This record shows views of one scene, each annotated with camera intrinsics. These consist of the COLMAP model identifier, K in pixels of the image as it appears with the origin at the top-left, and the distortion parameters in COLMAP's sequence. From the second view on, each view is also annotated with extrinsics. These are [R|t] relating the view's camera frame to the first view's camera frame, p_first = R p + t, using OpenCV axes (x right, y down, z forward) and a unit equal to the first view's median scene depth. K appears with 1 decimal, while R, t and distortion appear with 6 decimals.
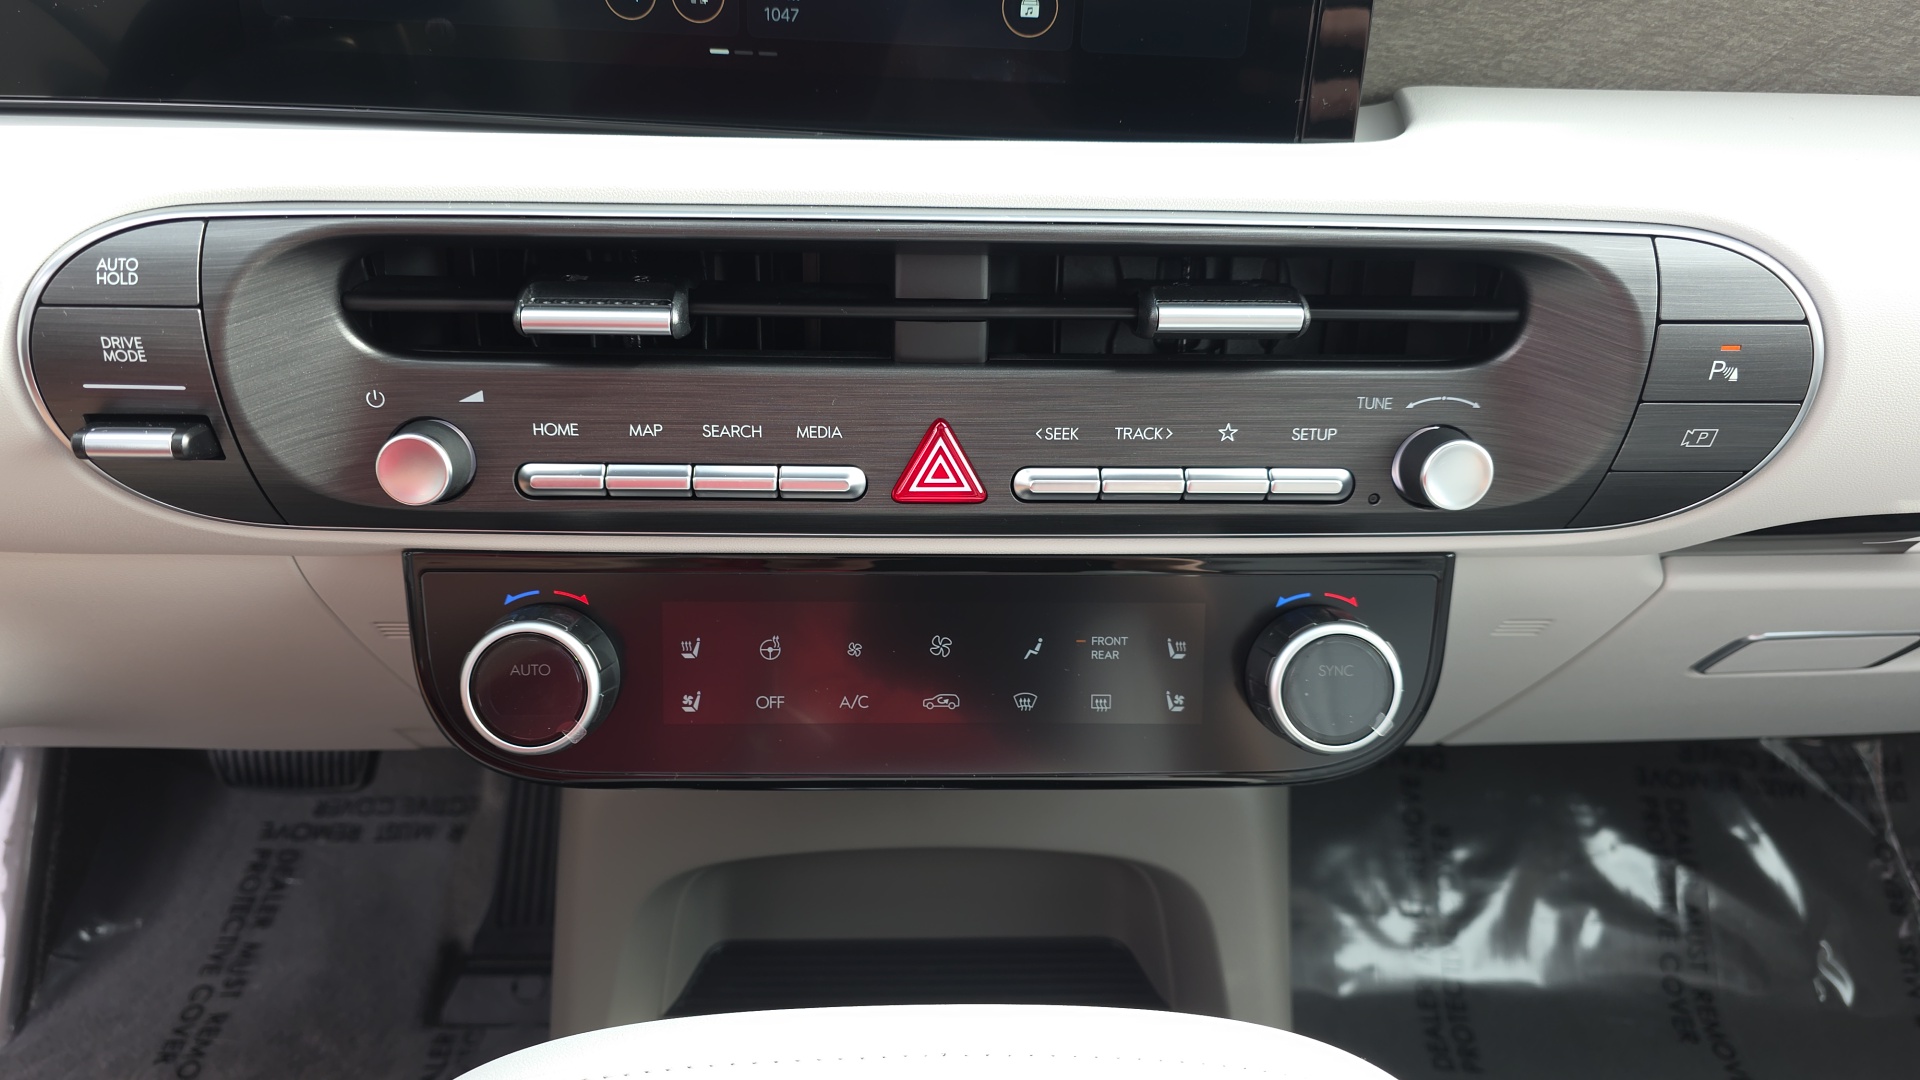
lens RADIAL K [[1321.3, 0, 935.1], [0, 1321.3, 569.0], [0, 0, 1]] dist [0.055370, -0.076862]
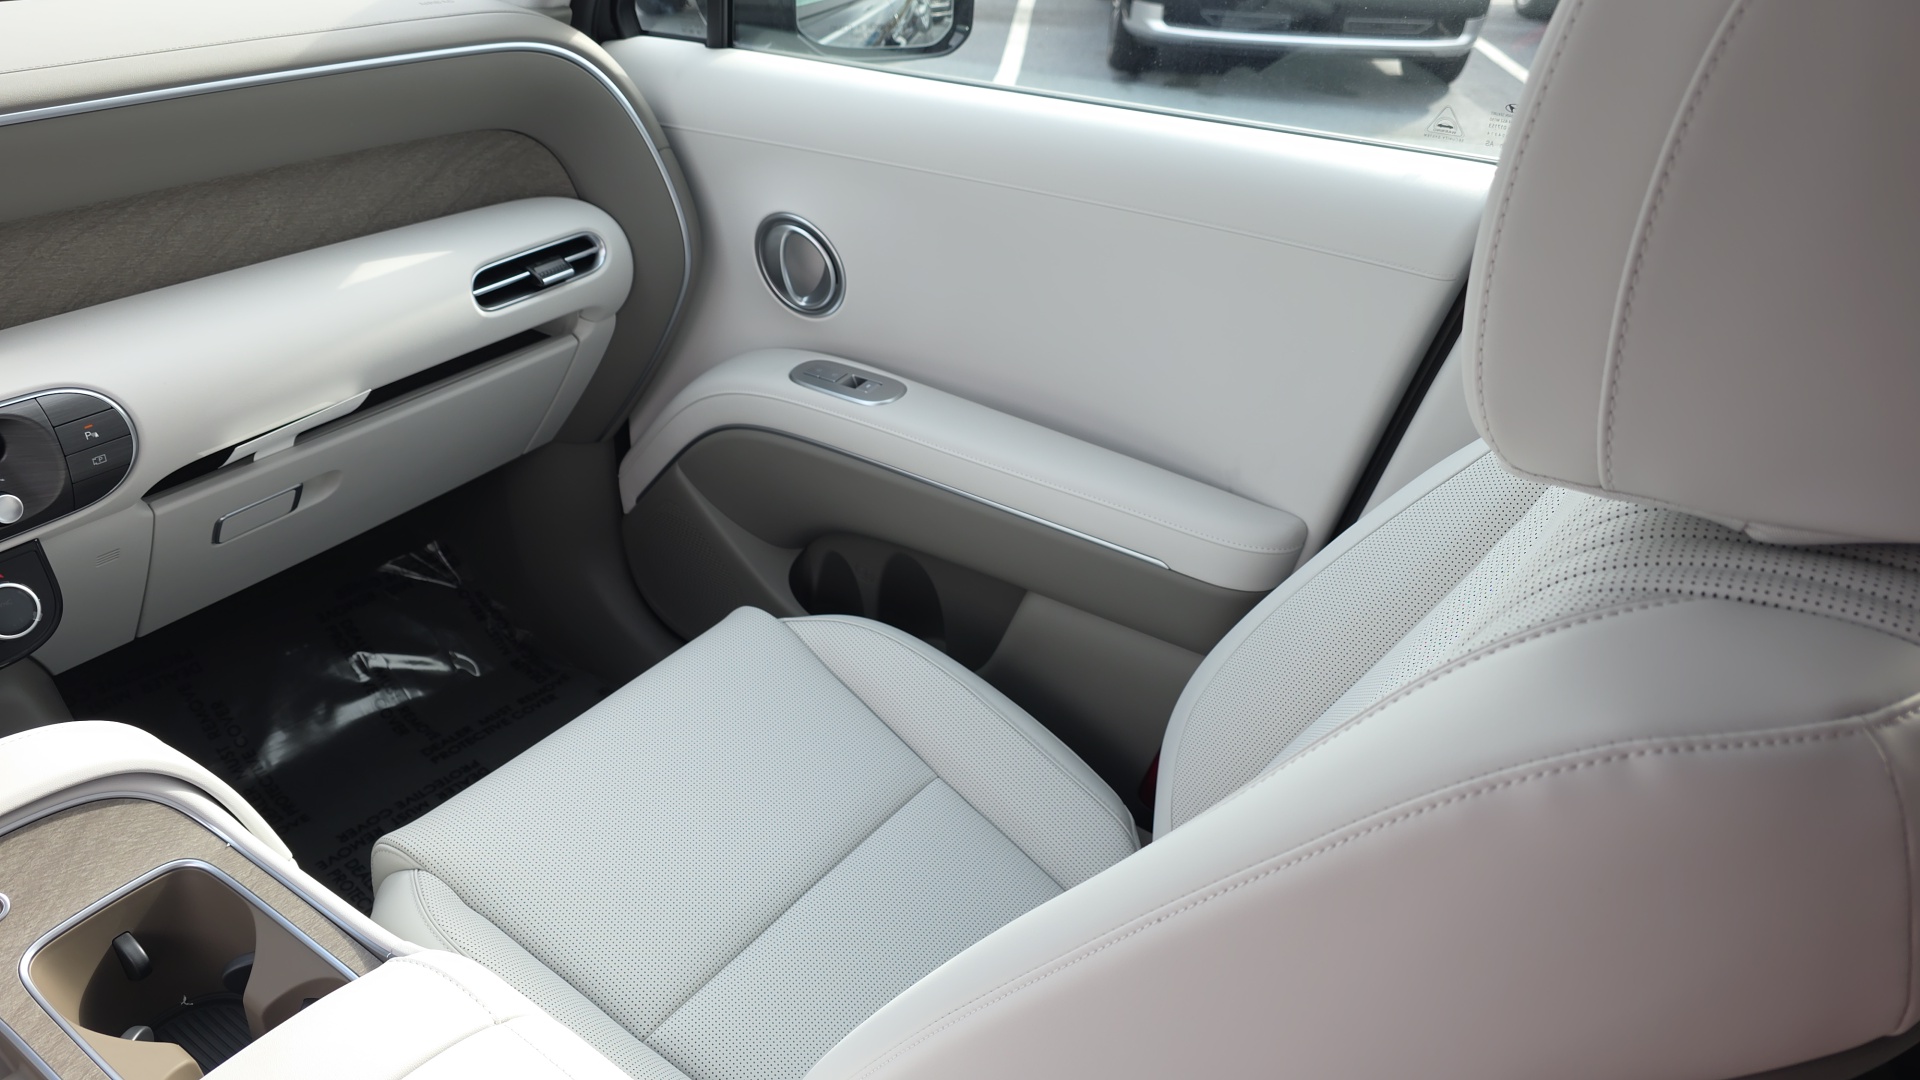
lens RADIAL K [[1293.7, 0, 963.4], [0, 1293.7, 538.2], [0, 0, 1]] dist [-0.000030, -0.018669]
pose [[0.580117, -0.407115, 0.705494, -0.276234], [0.406118, 0.895363, 0.182737, 0.255497], [-0.706069, 0.180505, 0.684752, -1.825226]]
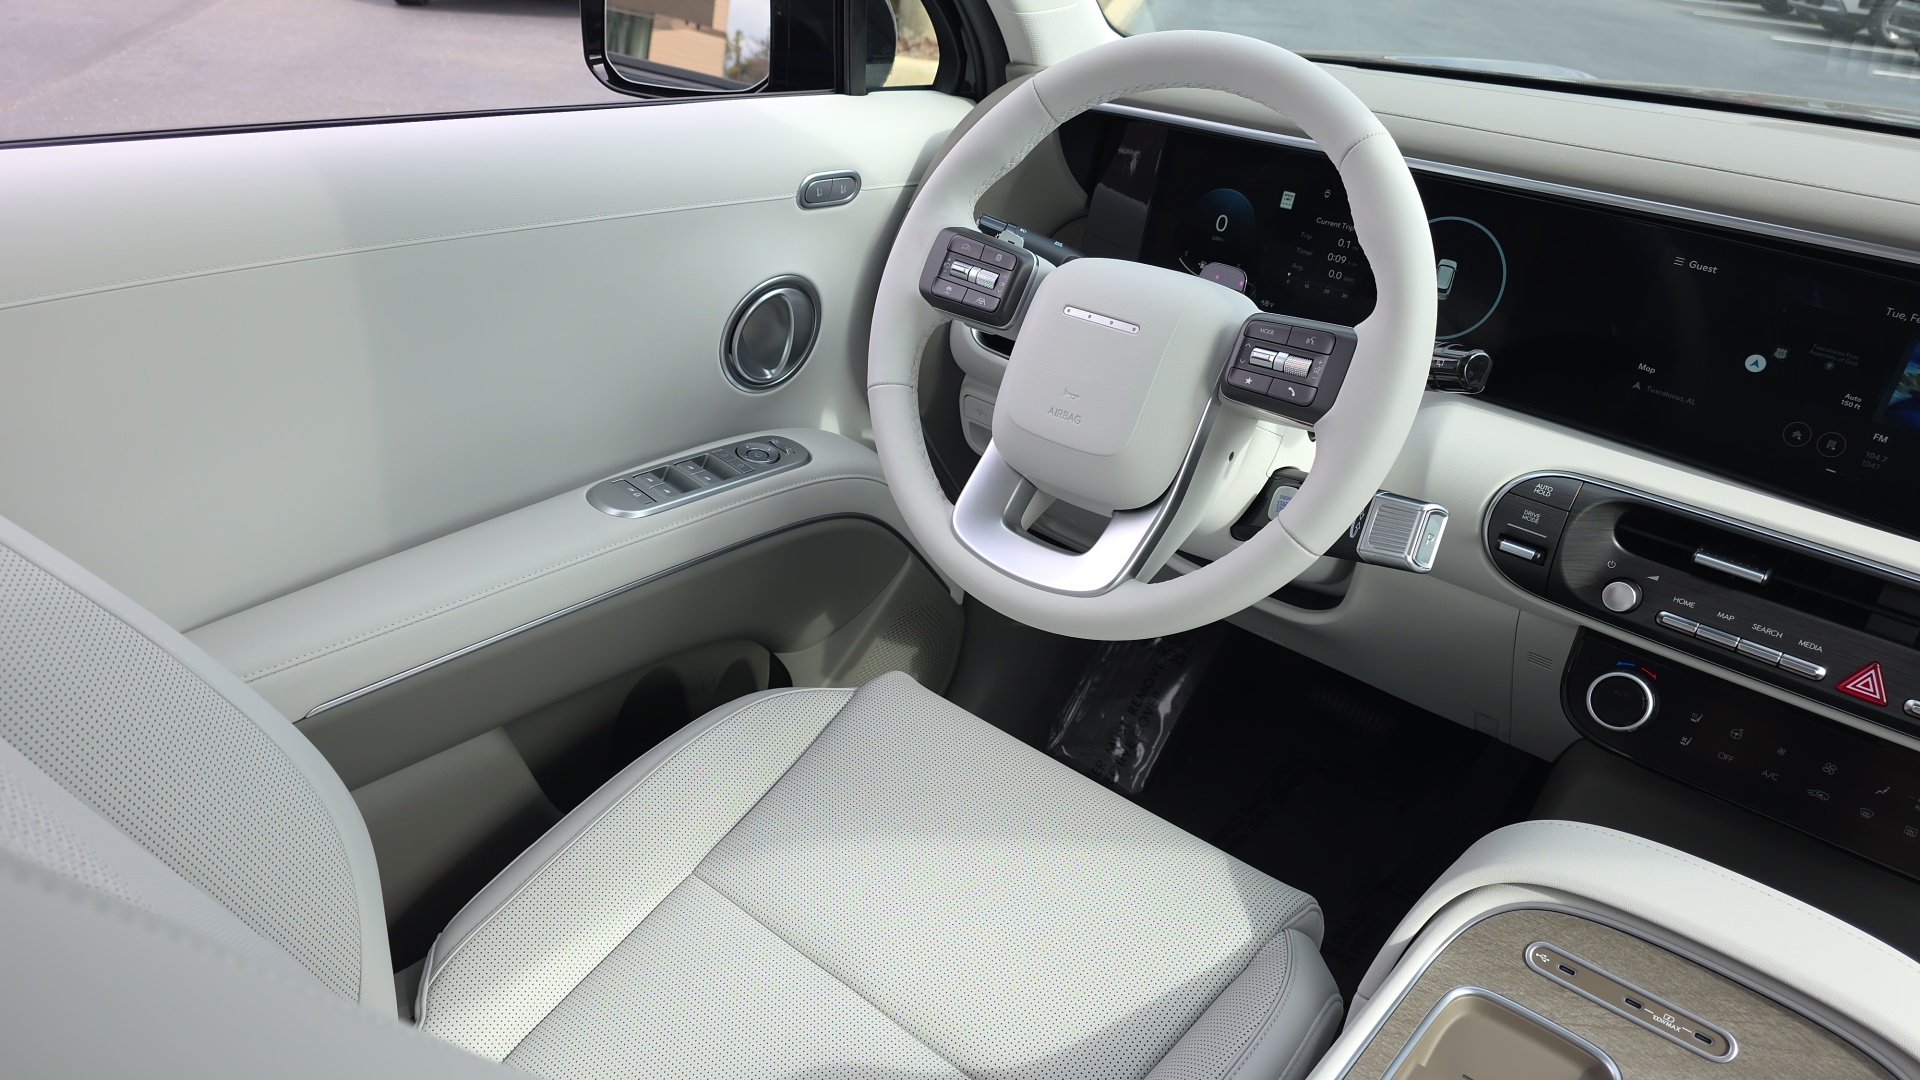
lens RADIAL K [[1300.6, 0, 958.8], [0, 1300.6, 559.0], [0, 0, 1]] dist [0.050745, -0.048227]
pose [[0.751179, 0.342825, -0.564093, 0.033376], [-0.401294, 0.915682, 0.022116, 0.278987], [0.524112, 0.209754, 0.825415, -1.552014]]
